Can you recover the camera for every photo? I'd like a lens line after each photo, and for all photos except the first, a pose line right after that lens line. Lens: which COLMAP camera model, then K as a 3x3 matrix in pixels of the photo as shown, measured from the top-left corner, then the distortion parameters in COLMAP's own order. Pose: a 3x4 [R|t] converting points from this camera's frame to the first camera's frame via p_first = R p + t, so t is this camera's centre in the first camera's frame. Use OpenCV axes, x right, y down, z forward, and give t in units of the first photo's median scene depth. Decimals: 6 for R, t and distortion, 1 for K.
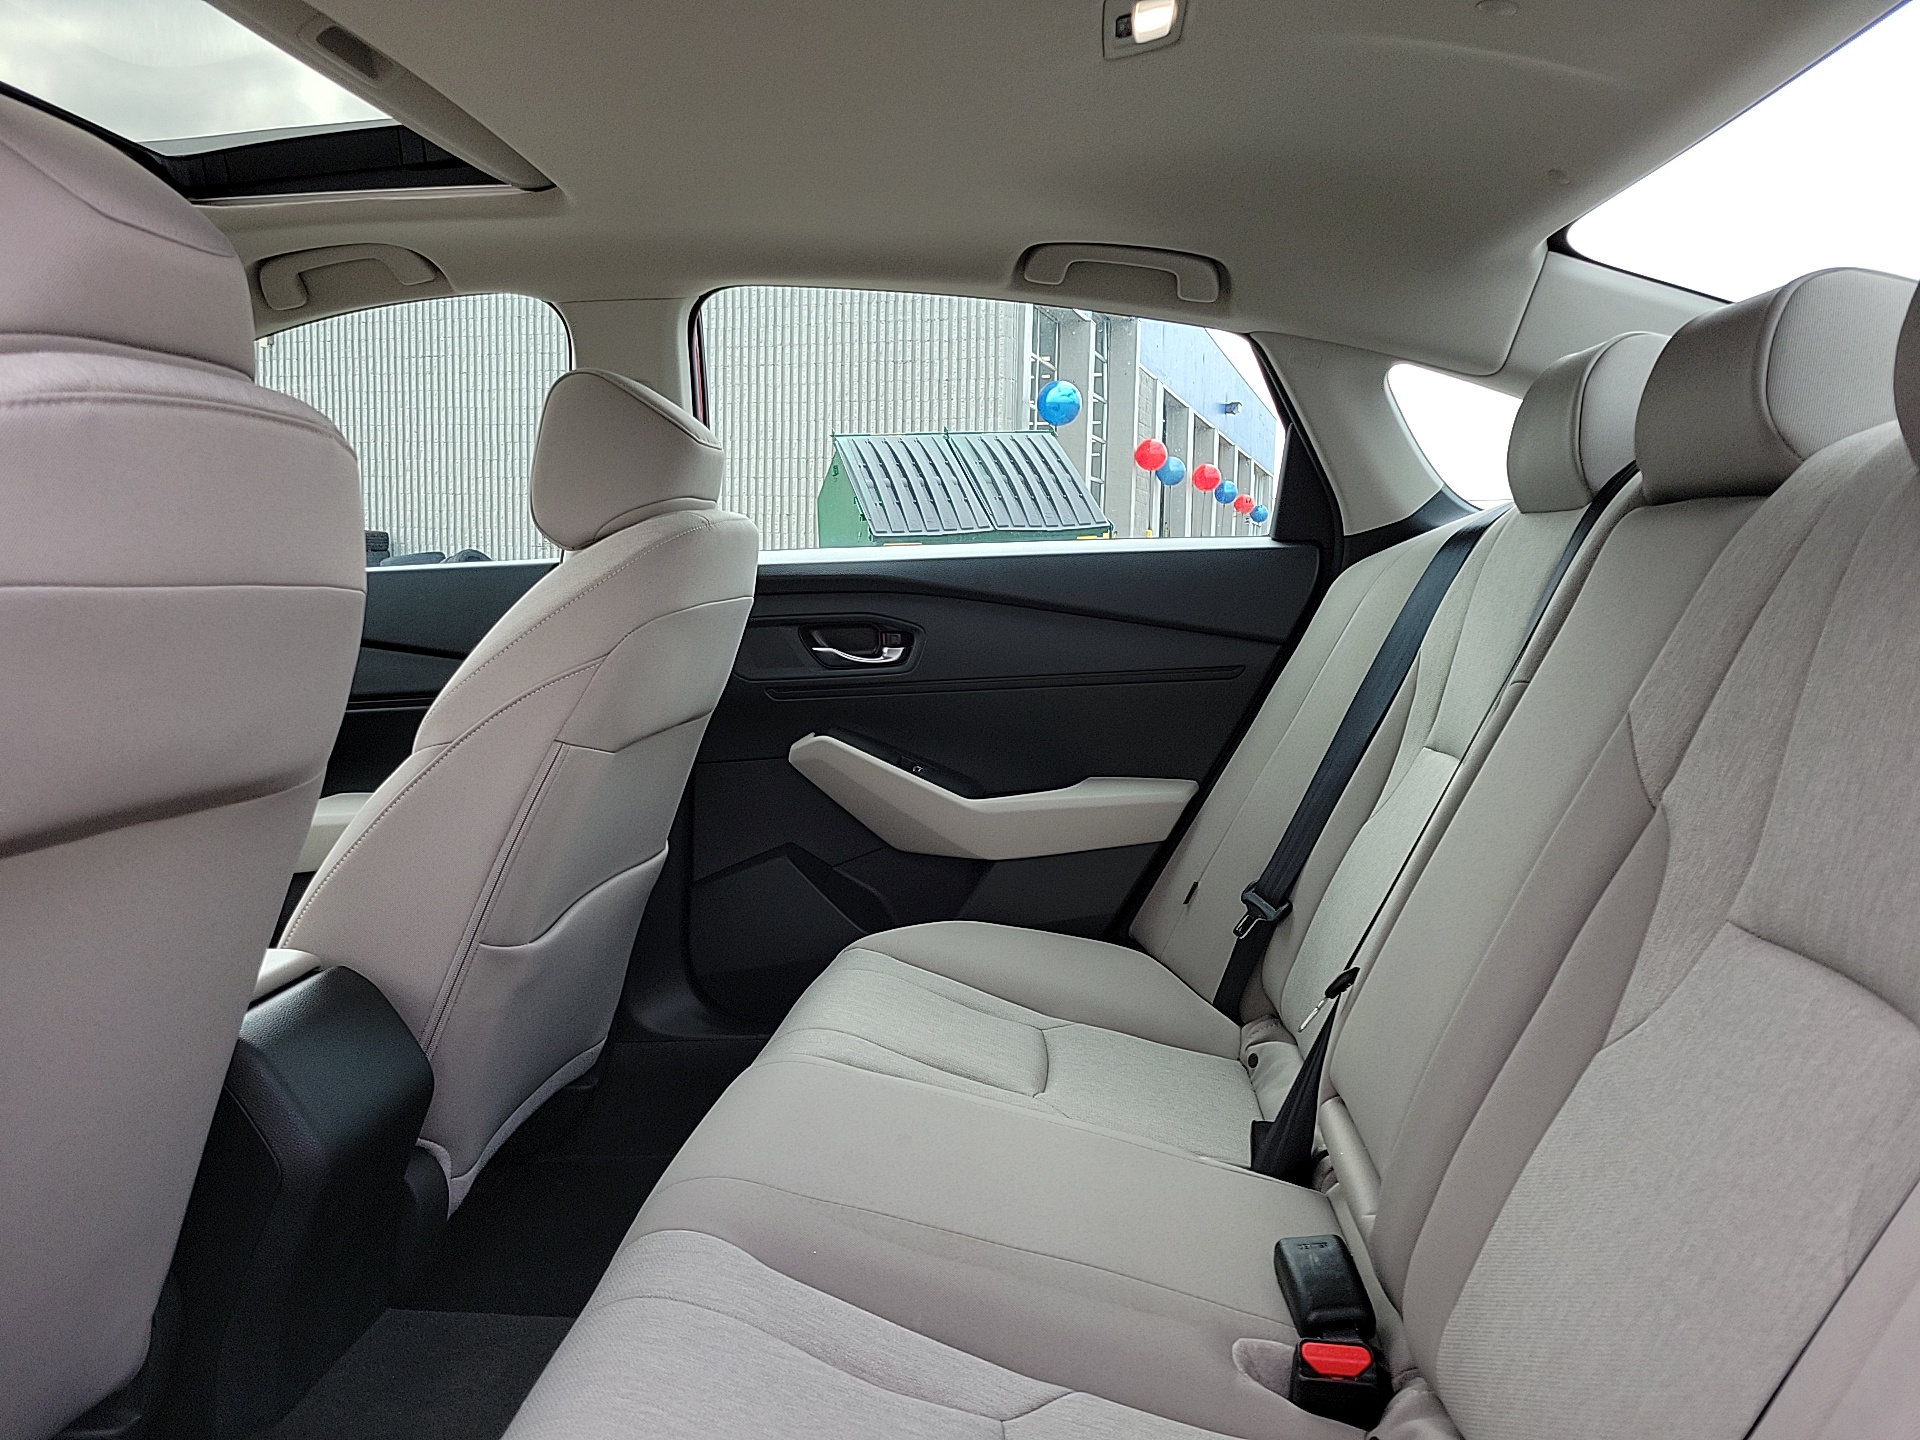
lens RADIAL K [[1480.6, 0, 953.1], [0, 1480.6, 692.5], [0, 0, 1]] dist [0.046470, -0.015206]
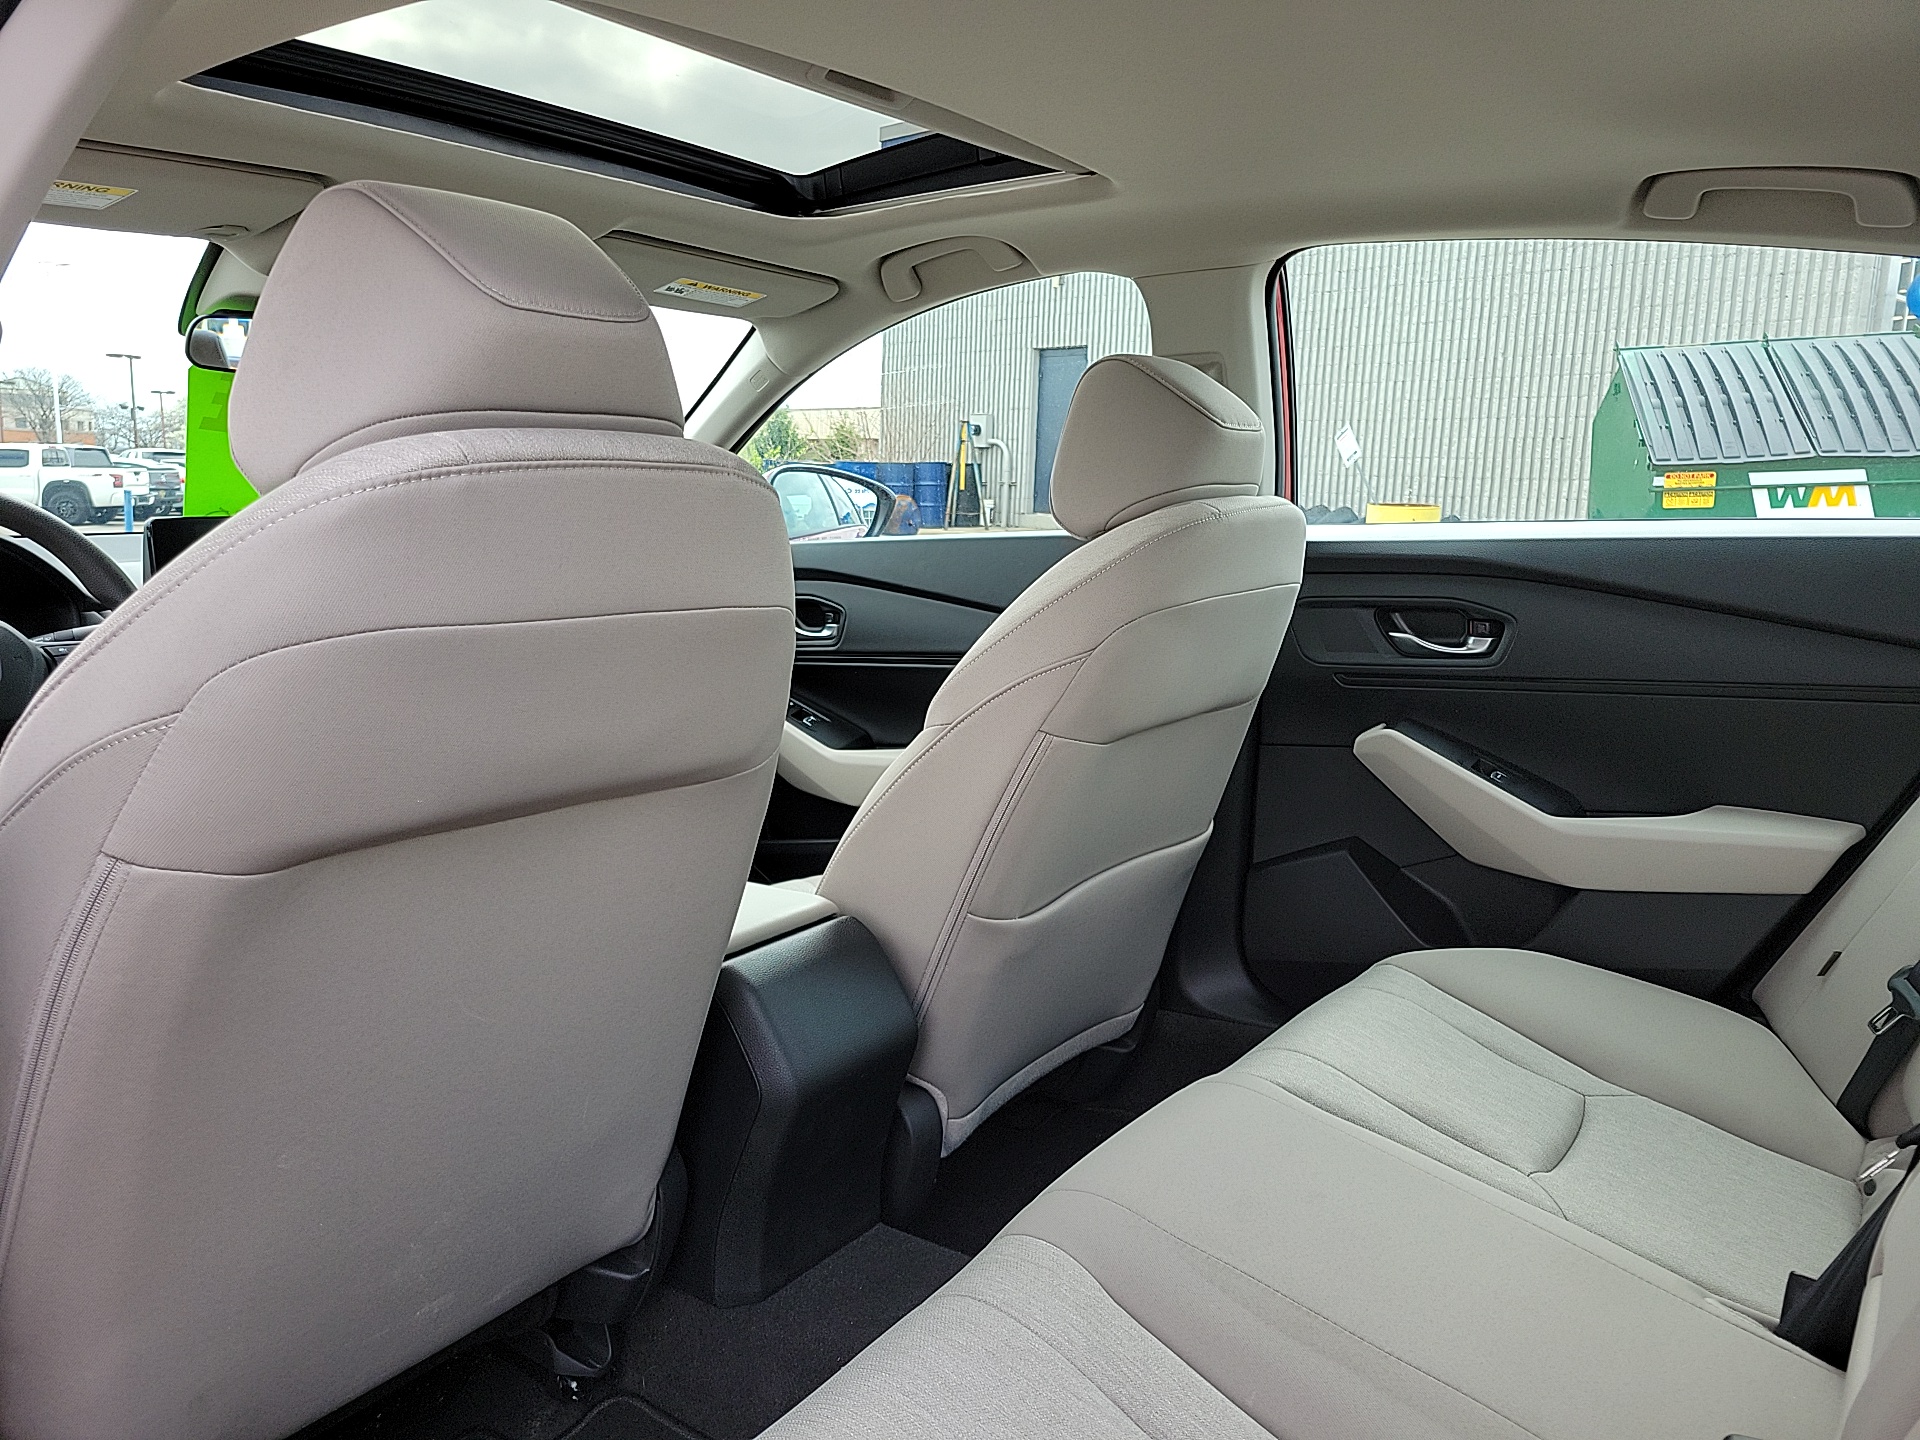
lens RADIAL K [[1484.2, 0, 922.6], [0, 1484.2, 721.8], [0, 0, 1]] dist [0.055299, -0.051440]
pose [[0.870835, 0.083566, -0.484421, 0.108649], [-0.050133, 0.995404, 0.081591, -0.036581], [0.489013, -0.046767, 0.871022, 0.044230]]
